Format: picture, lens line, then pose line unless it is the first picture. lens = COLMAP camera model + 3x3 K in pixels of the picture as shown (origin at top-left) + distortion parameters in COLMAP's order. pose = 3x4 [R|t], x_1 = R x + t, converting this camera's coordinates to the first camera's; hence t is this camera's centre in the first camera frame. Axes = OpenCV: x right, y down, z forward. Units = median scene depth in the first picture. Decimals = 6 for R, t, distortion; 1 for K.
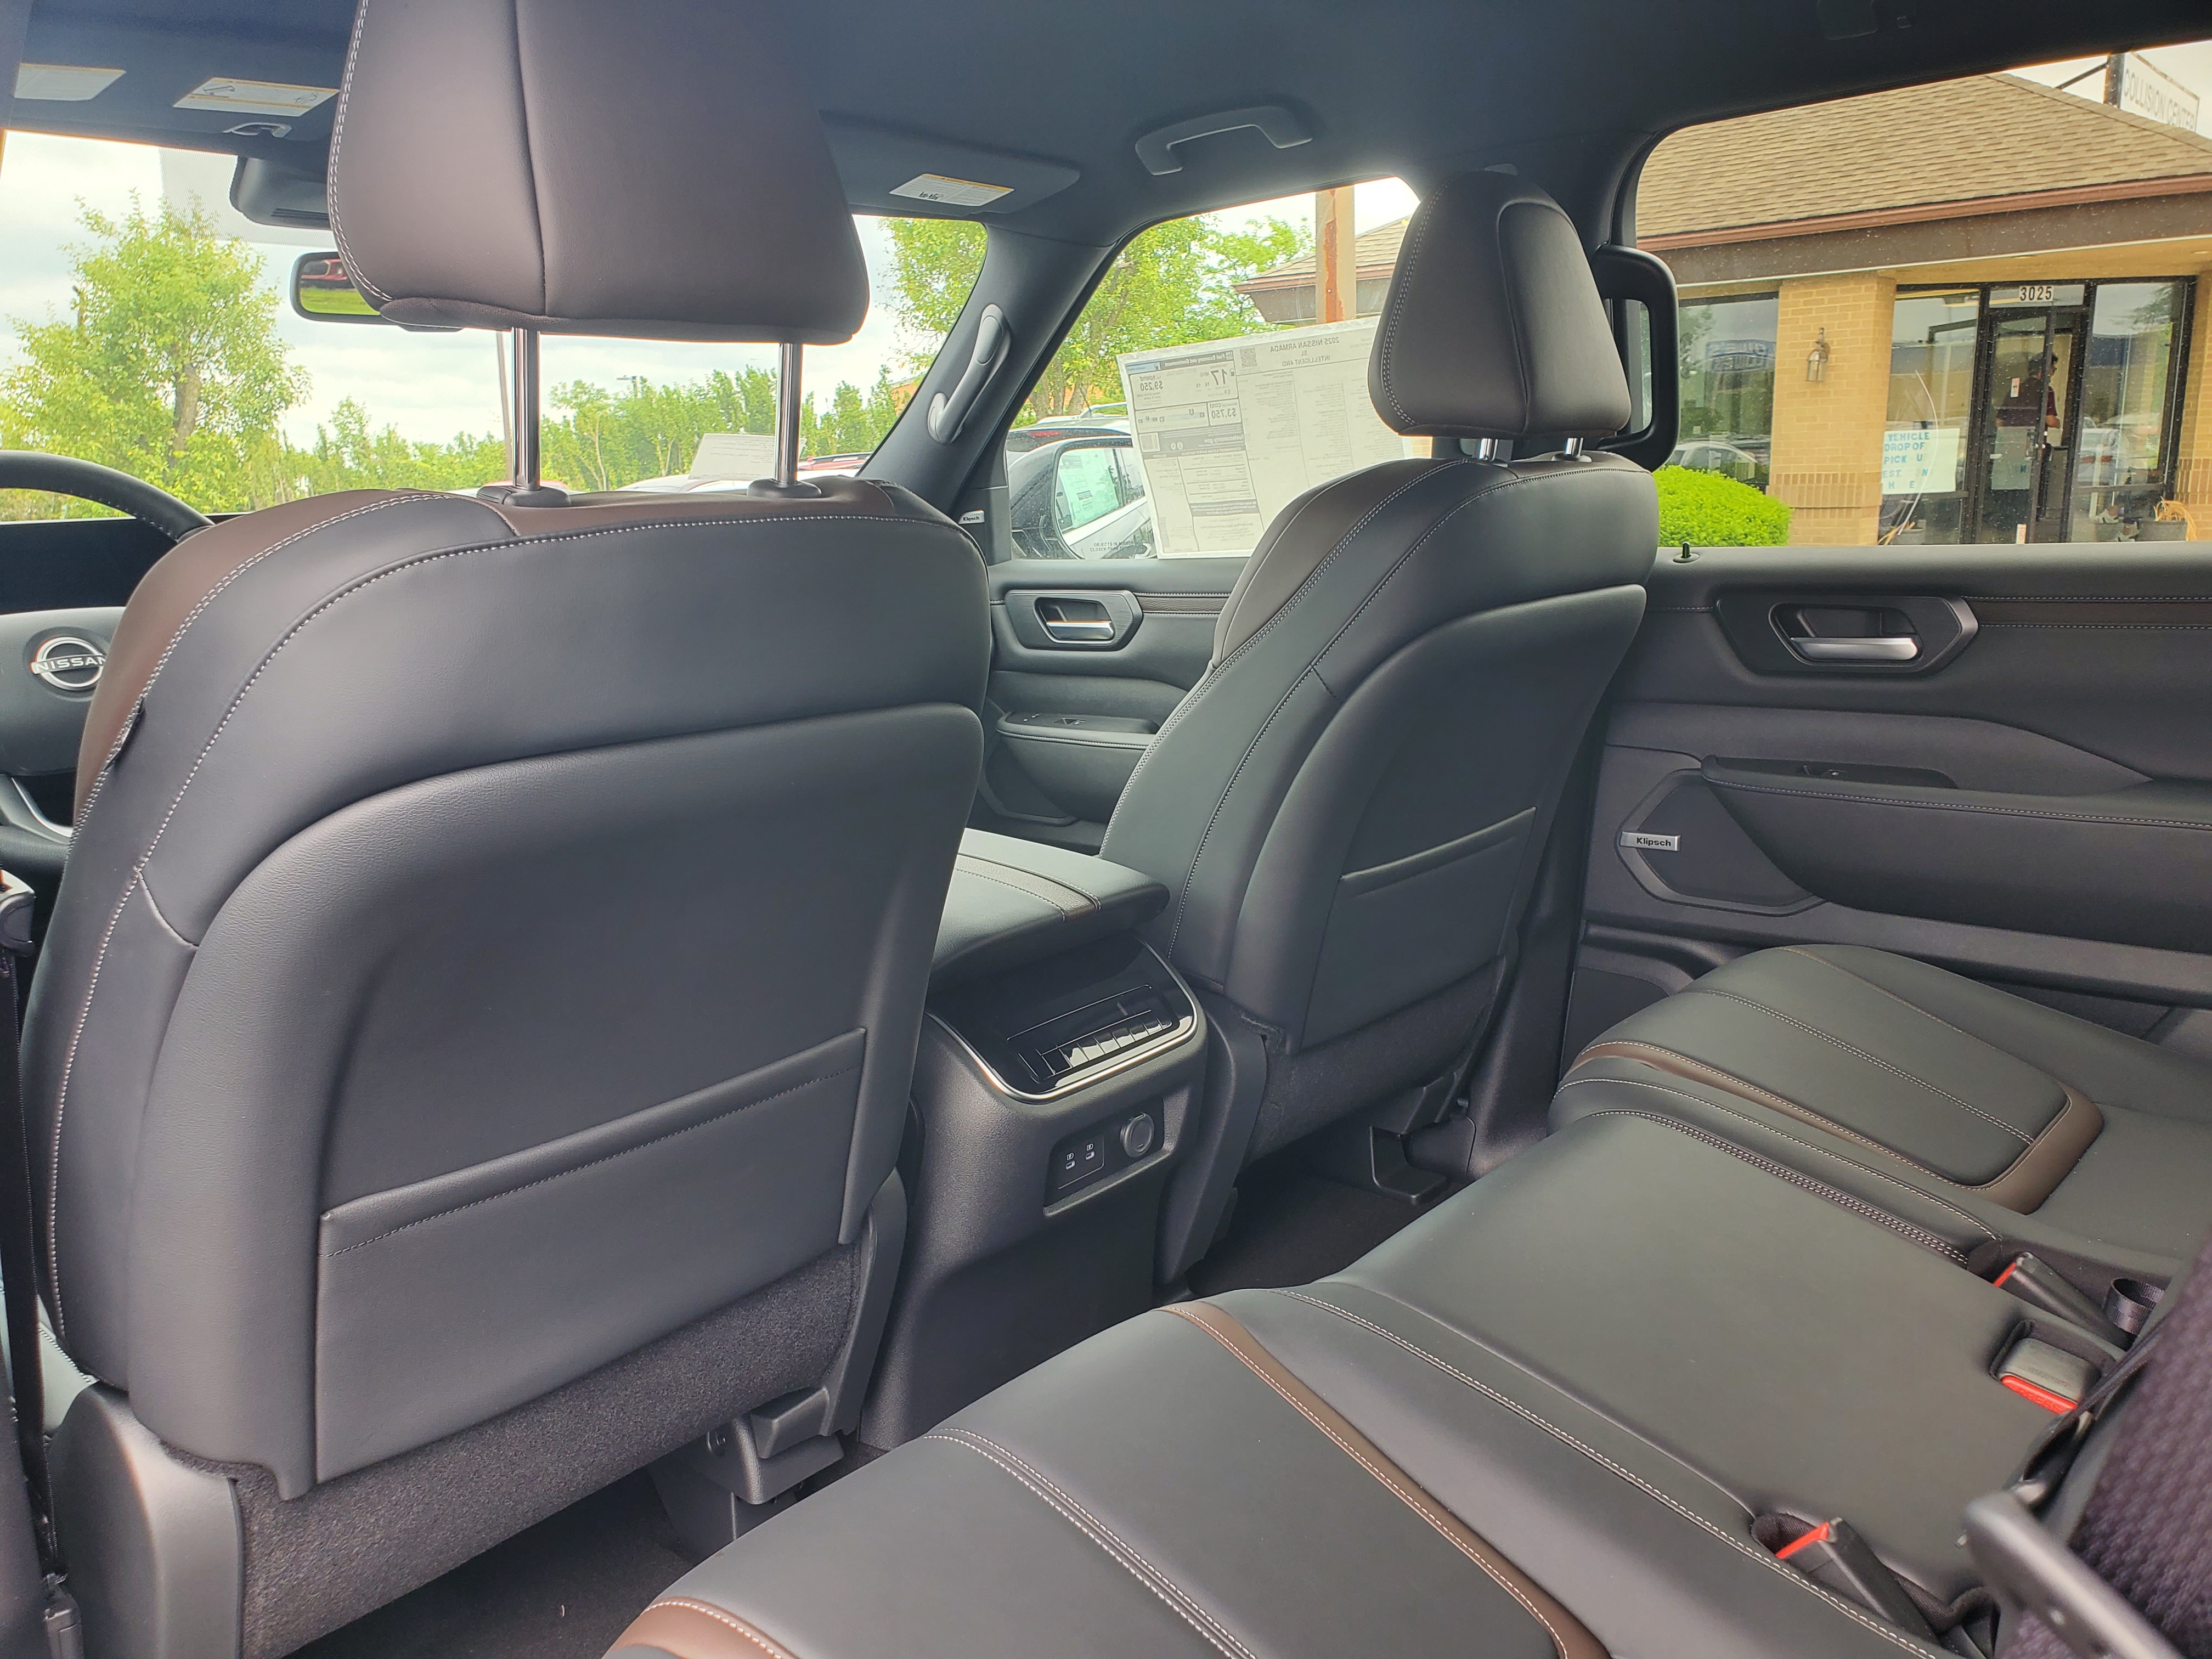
lens RADIAL K [[1694.2, 0, 1097.1], [0, 1694.2, 835.0], [0, 0, 1]] dist [0.022108, -0.014379]
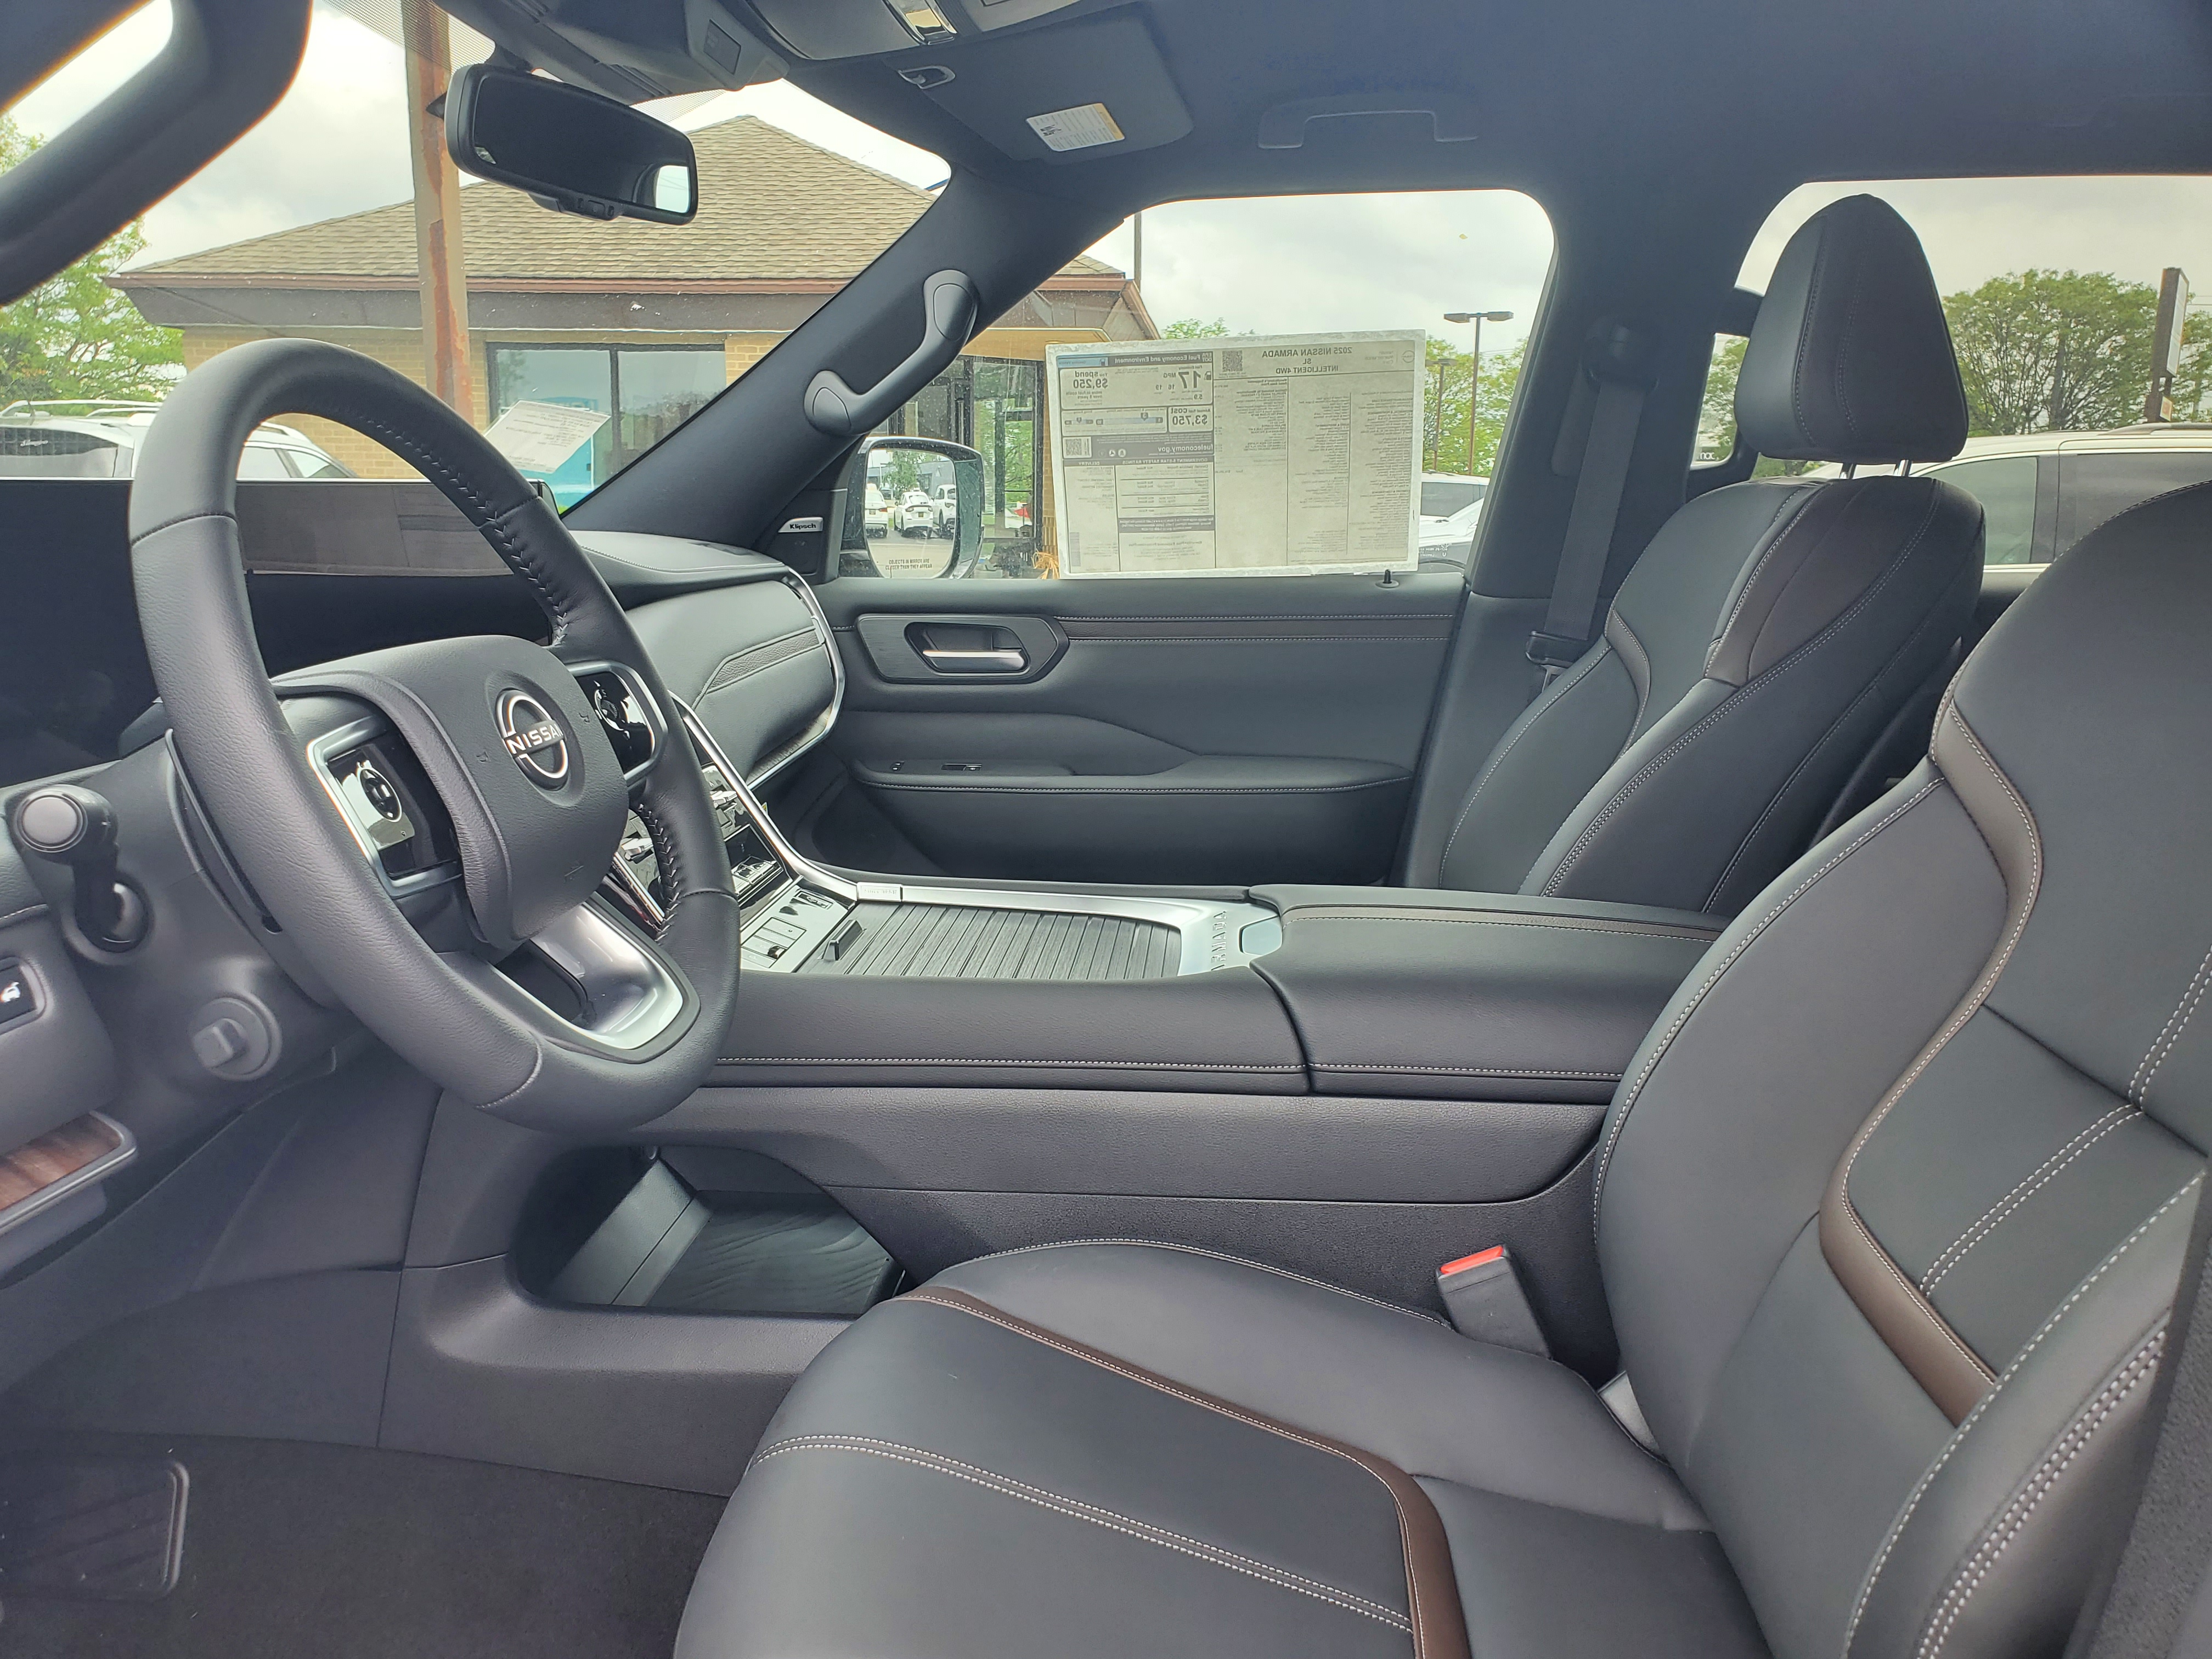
lens RADIAL K [[1694.2, 0, 1098.0], [0, 1694.2, 824.4], [0, 0, 1]] dist [0.022108, -0.014379]
pose [[0.831236, -0.065270, 0.552074, -0.448436], [0.080078, 0.996785, -0.002724, -0.031738], [-0.550121, 0.046473, 0.833791, 0.260743]]
